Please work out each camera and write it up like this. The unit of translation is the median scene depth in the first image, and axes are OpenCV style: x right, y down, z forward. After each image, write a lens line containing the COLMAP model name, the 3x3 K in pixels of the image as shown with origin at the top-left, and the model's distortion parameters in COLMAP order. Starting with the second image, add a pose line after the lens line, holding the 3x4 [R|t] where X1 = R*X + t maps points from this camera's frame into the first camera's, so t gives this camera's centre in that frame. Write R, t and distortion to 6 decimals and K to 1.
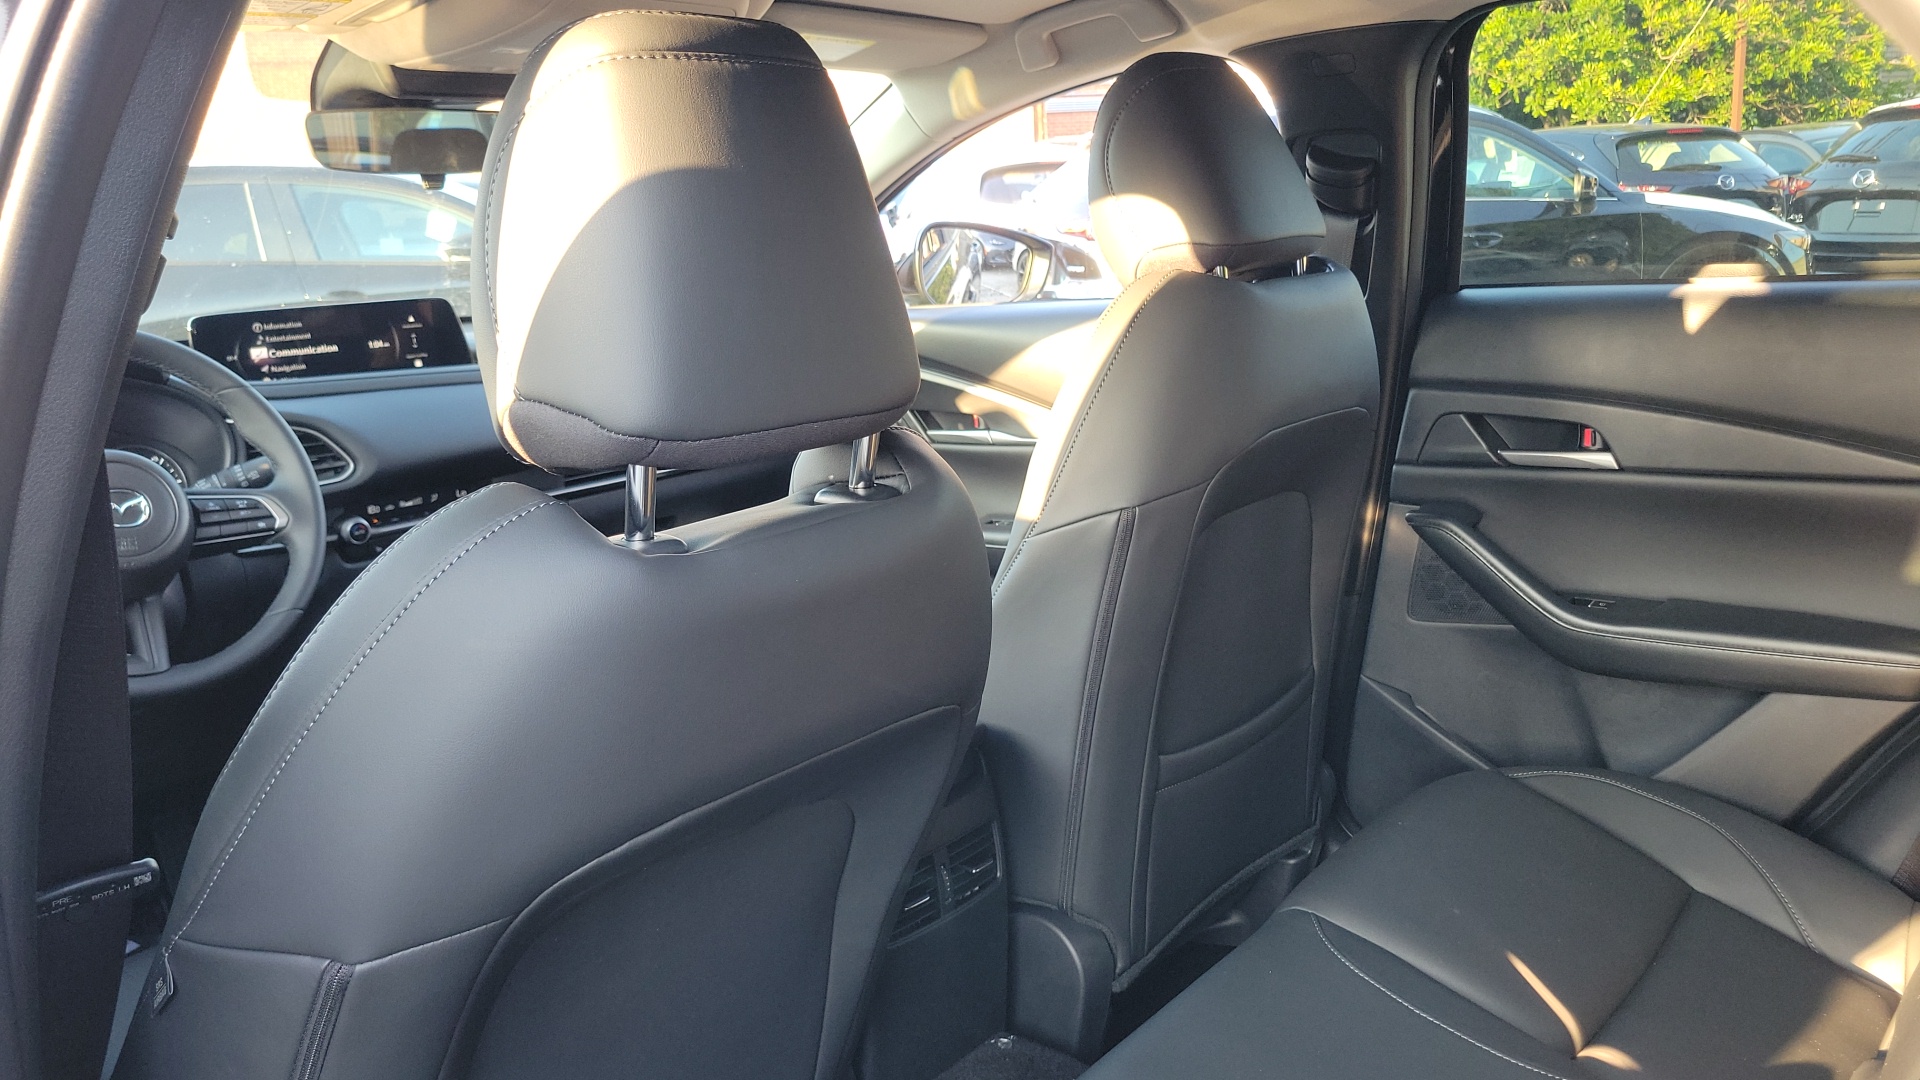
lens RADIAL K [[1479.9, 0, 967.2], [0, 1479.9, 537.3], [0, 0, 1]] dist [0.039045, -0.025103]
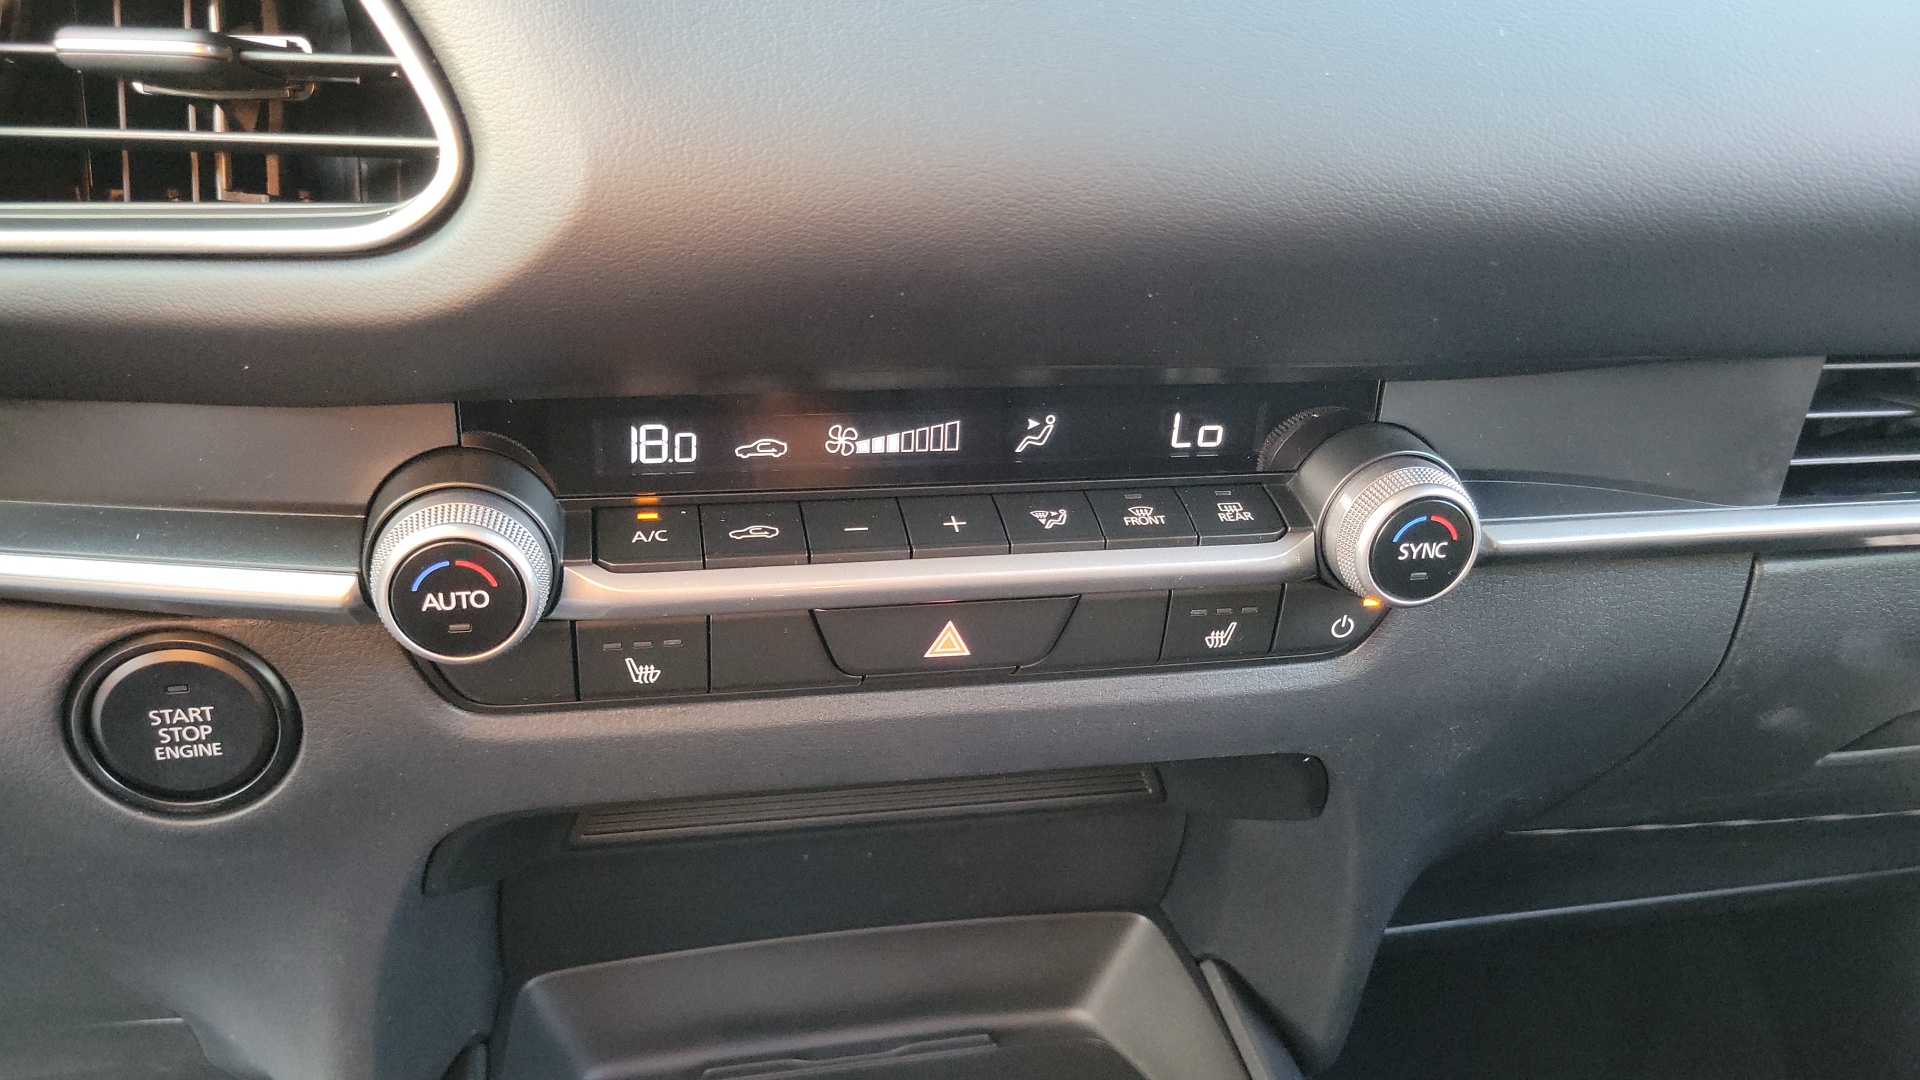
lens RADIAL K [[1479.9, 0, 970.5], [0, 1479.9, 536.4], [0, 0, 1]] dist [0.039045, -0.025103]
pose [[0.792326, 0.307611, -0.526873, -0.266834], [-0.211532, 0.948529, 0.235685, -0.054009], [0.572254, -0.075289, 0.816613, 0.845231]]
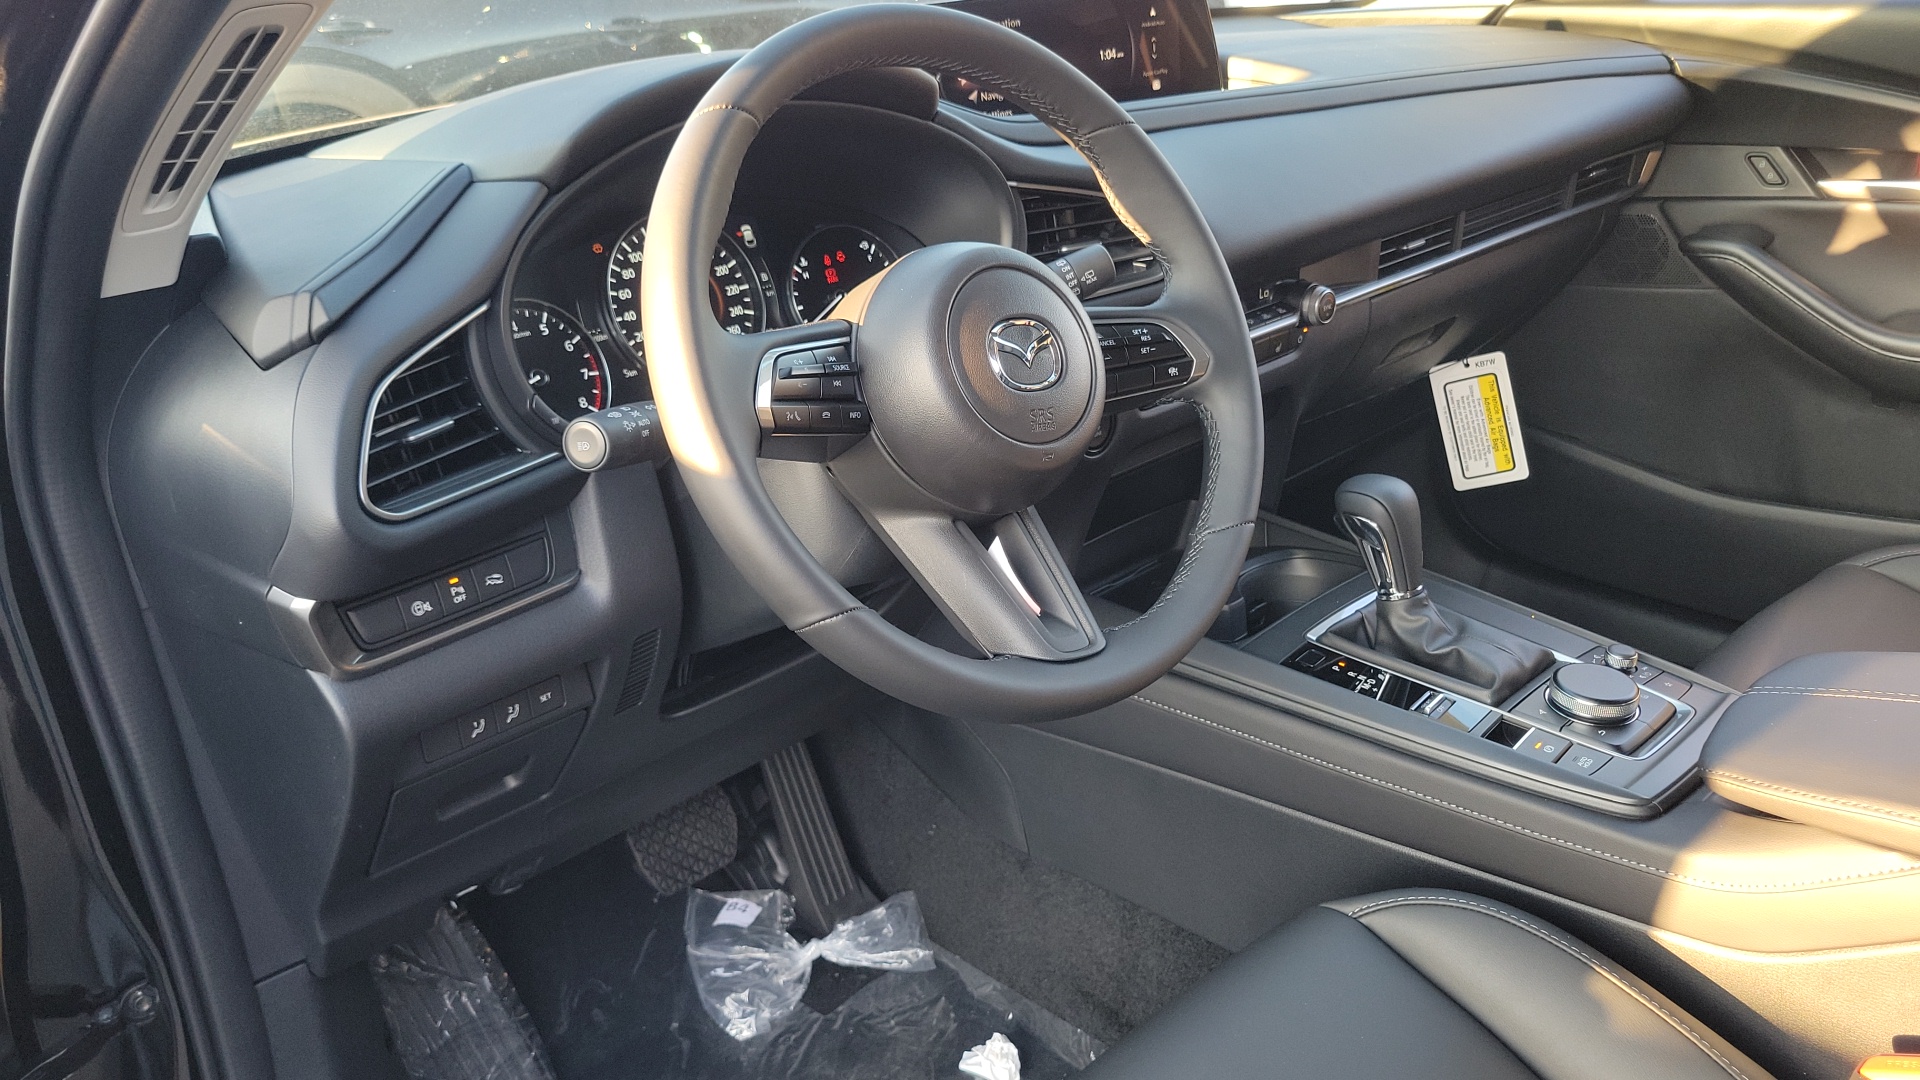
lens RADIAL K [[1479.9, 0, 951.7], [0, 1479.9, 531.6], [0, 0, 1]] dist [0.039045, -0.025103]
pose [[0.993874, 0.017588, -0.109106, -0.405380], [0.000664, 0.986286, 0.165045, -0.033907], [0.110513, -0.164106, 0.980233, 0.344905]]
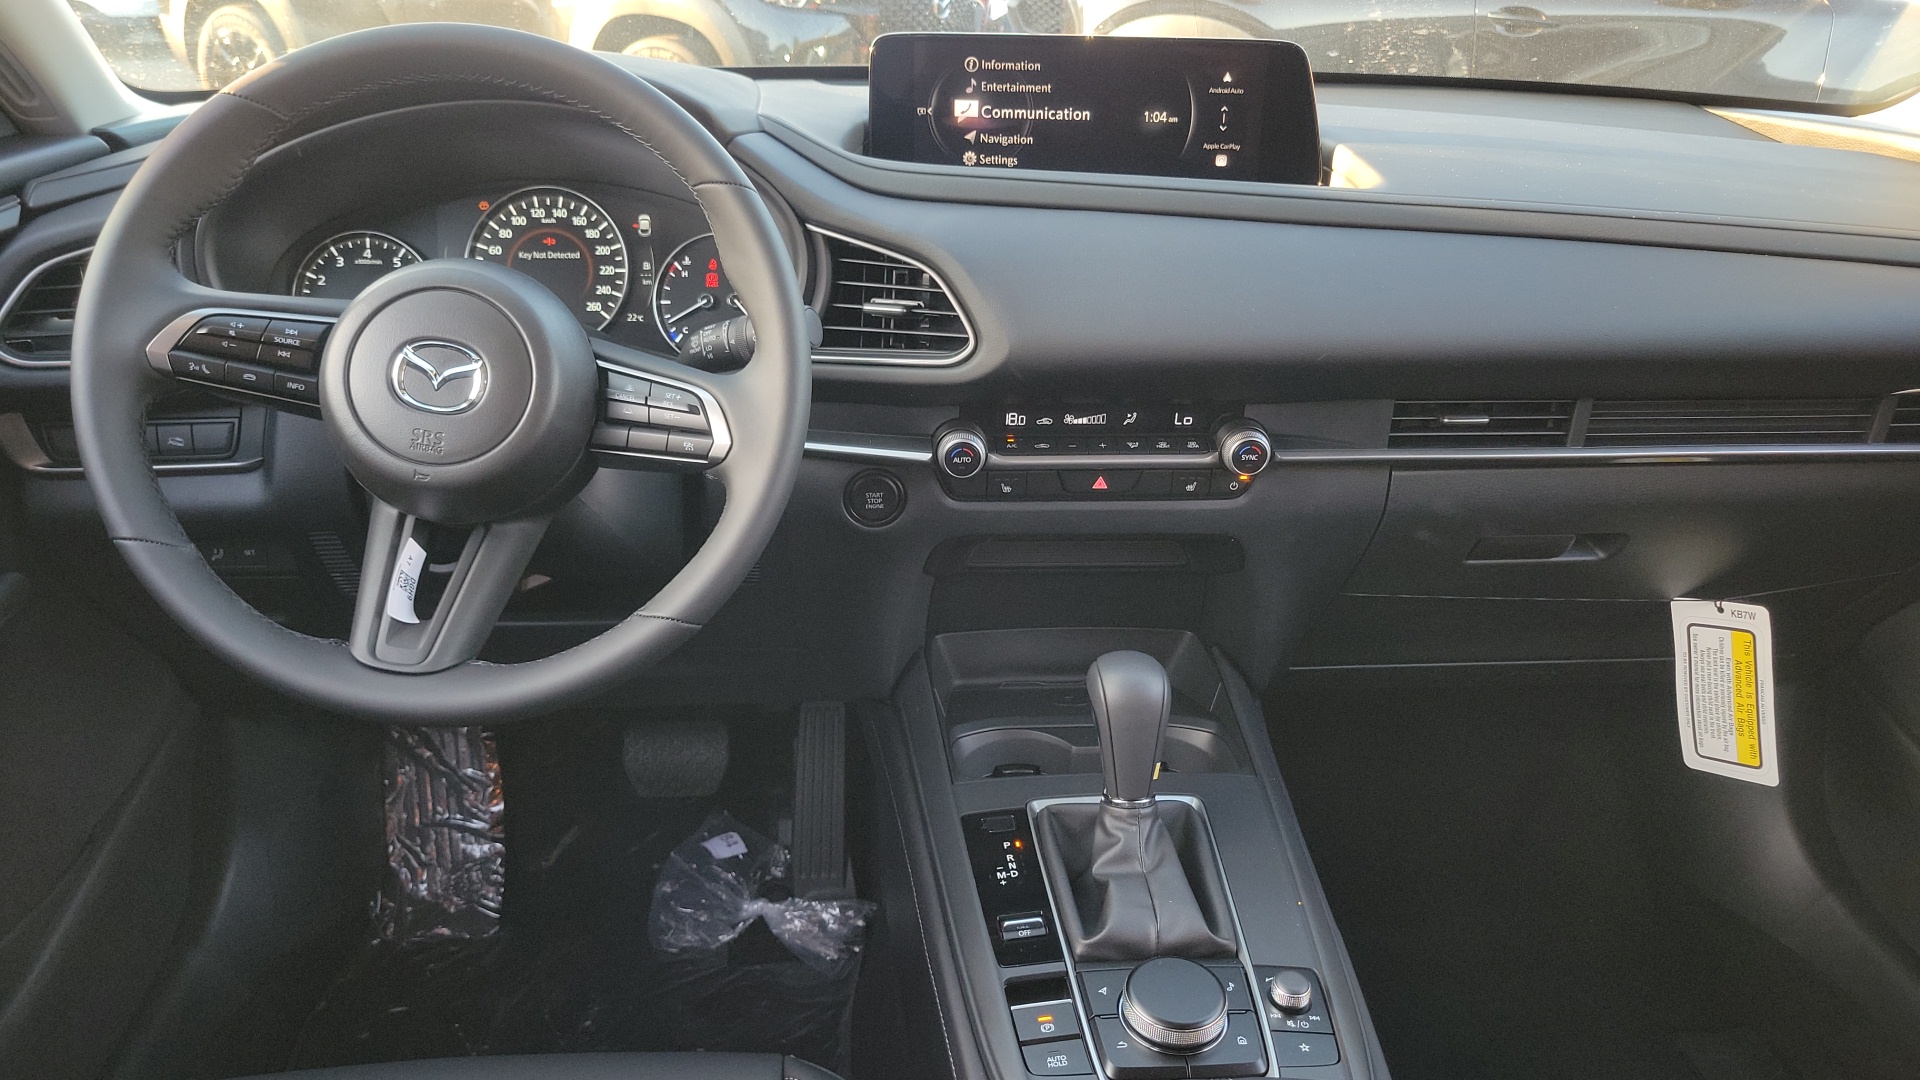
lens RADIAL K [[1479.9, 0, 978.5], [0, 1479.9, 544.2], [0, 0, 1]] dist [0.039045, -0.025103]
pose [[0.700698, 0.328104, -0.633538, -0.033181], [-0.207800, 0.943337, 0.258717, -0.112380], [0.682526, -0.049633, 0.729174, 0.552365]]
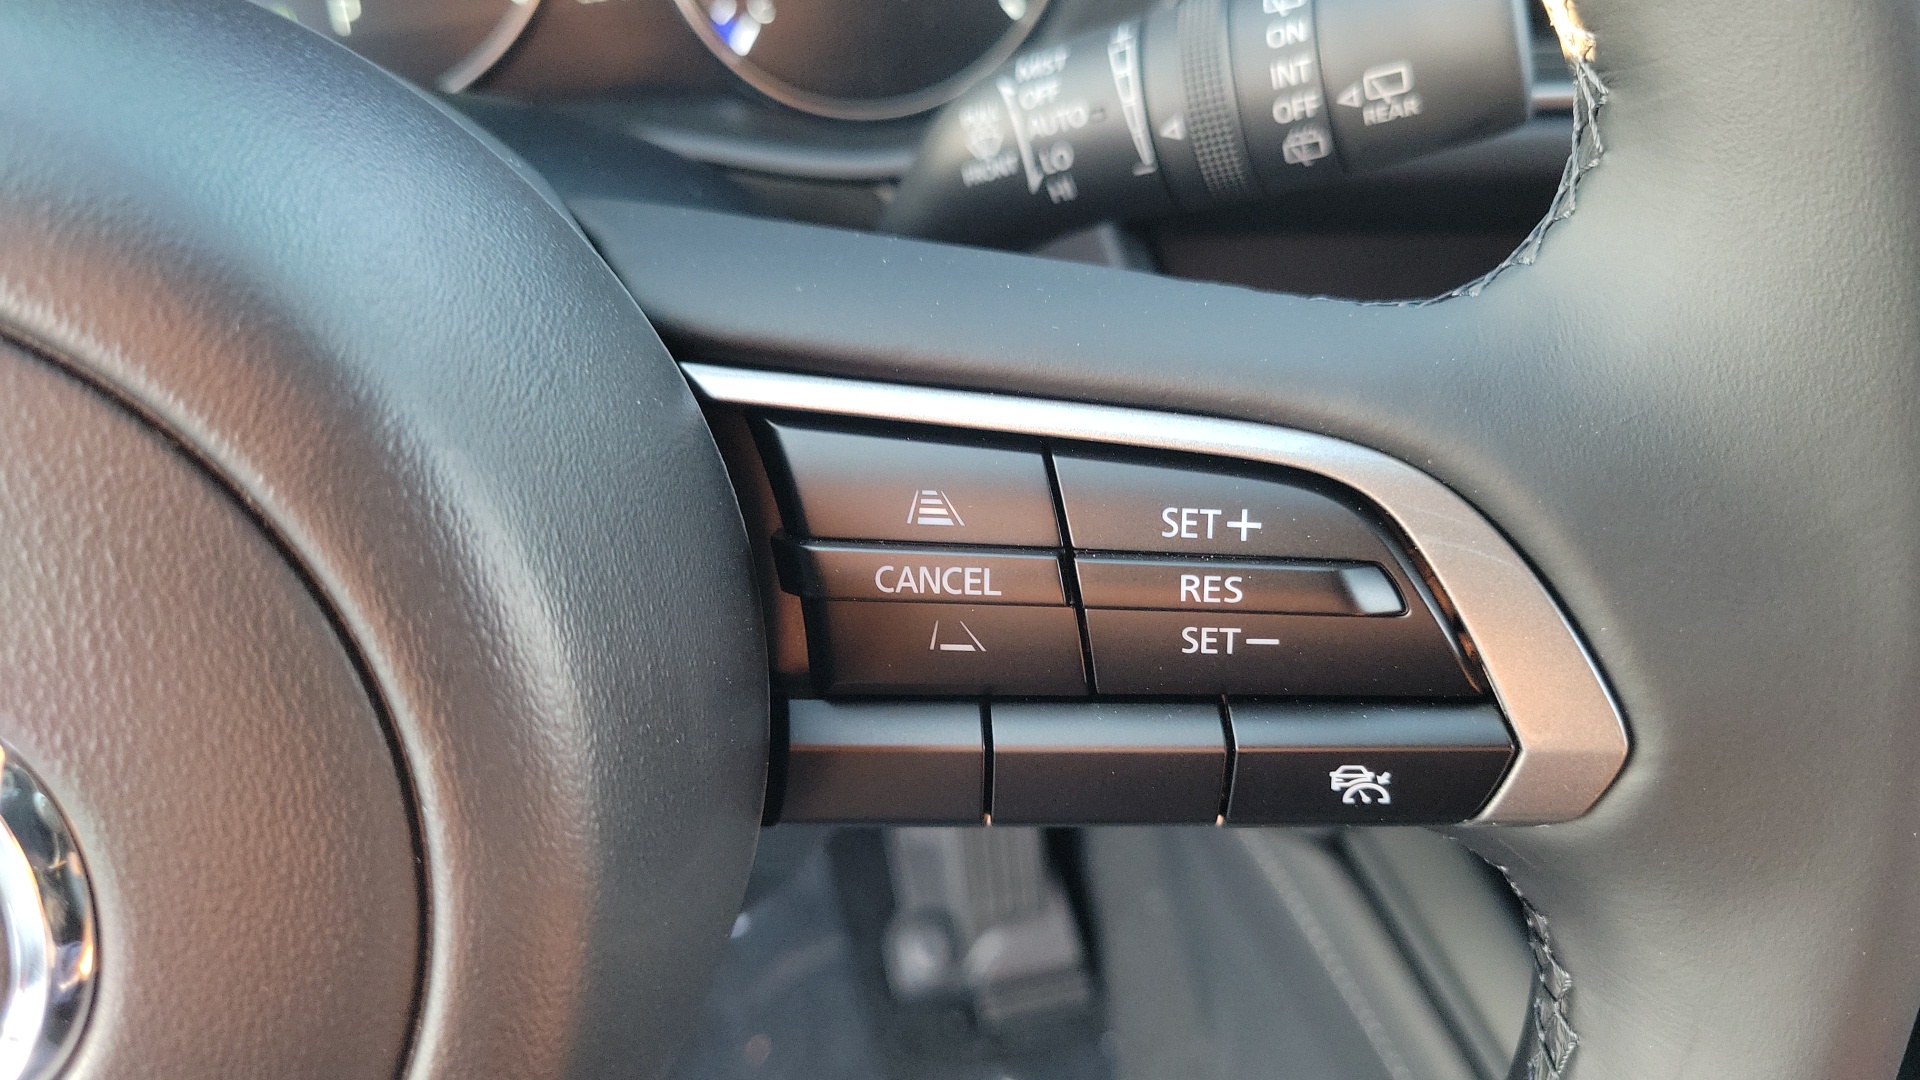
lens RADIAL K [[1523.7, 0, 955.3], [0, 1523.7, 538.4], [0, 0, 1]] dist [0.014158, 0.001233]
pose [[0.781734, 0.401906, -0.476826, -0.371405], [-0.131607, 0.853723, 0.503821, -0.061886], [0.609566, -0.331101, 0.720278, 0.753063]]
